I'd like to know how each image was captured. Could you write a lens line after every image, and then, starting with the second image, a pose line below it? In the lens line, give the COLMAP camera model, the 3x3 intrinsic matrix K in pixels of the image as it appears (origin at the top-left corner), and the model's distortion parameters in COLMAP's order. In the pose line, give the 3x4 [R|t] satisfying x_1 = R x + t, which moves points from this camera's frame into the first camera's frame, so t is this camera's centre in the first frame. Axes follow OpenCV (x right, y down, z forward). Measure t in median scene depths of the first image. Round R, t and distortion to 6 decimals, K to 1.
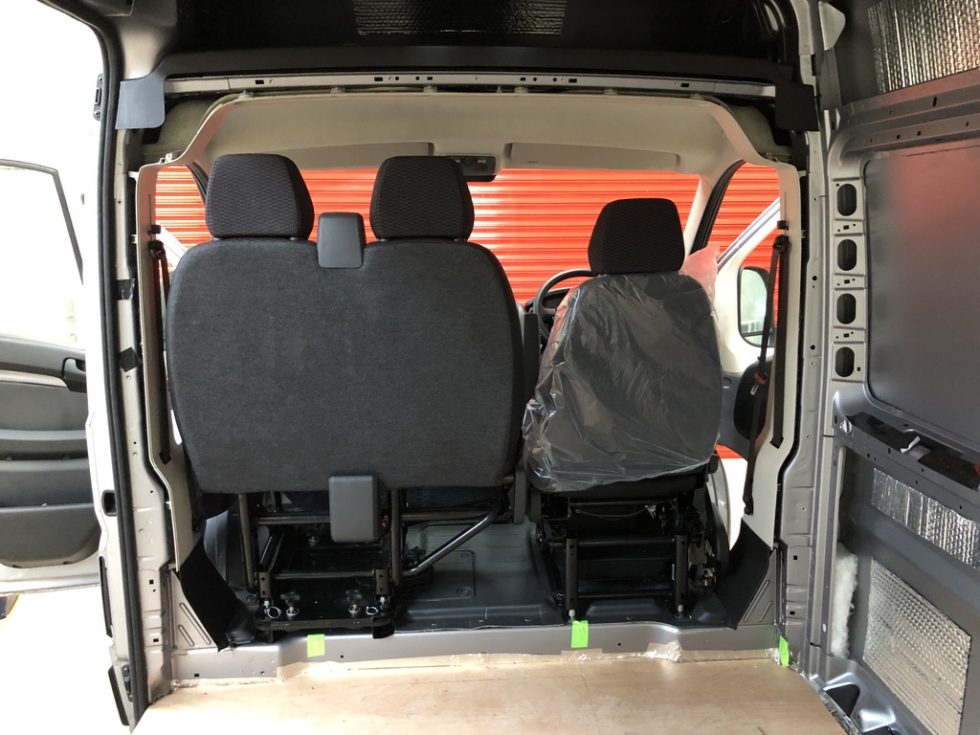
lens RADIAL K [[789.4, 0, 499.5], [0, 789.4, 364.8], [0, 0, 1]] dist [-0.000819, 0.002775]
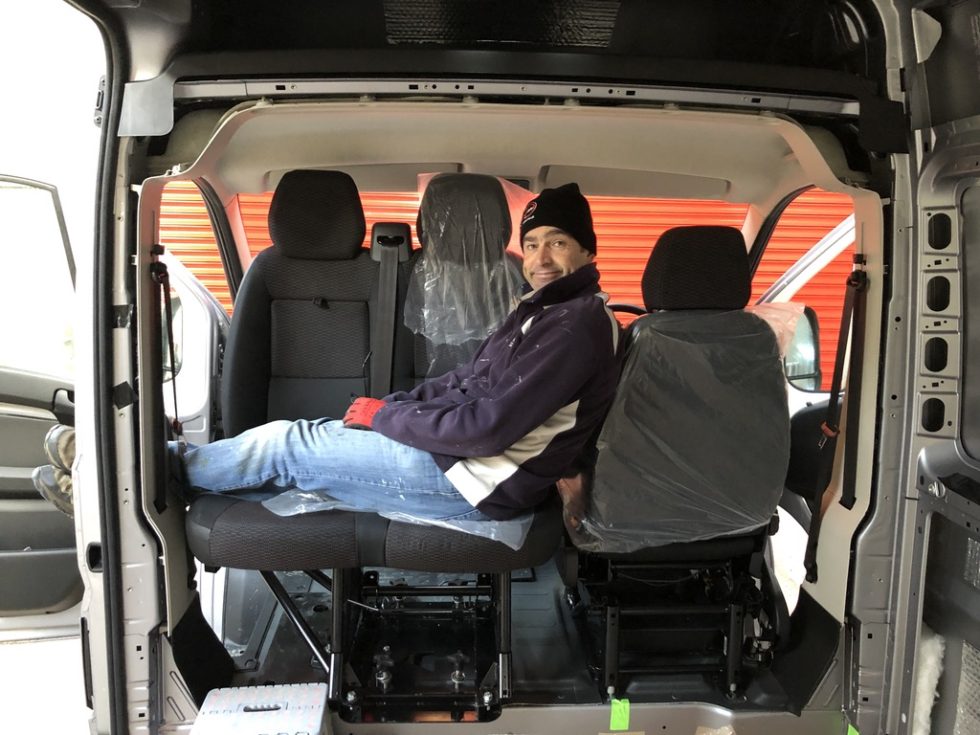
lens RADIAL K [[788.8, 0, 490.0], [0, 788.8, 367.5], [0, 0, 1]] dist [0.001236, 0.001715]
pose [[0.999725, 0.020639, -0.011094, -0.046899], [-0.021043, 0.999071, -0.037604, -0.012563], [0.010307, 0.037828, 0.999231, 0.113793]]
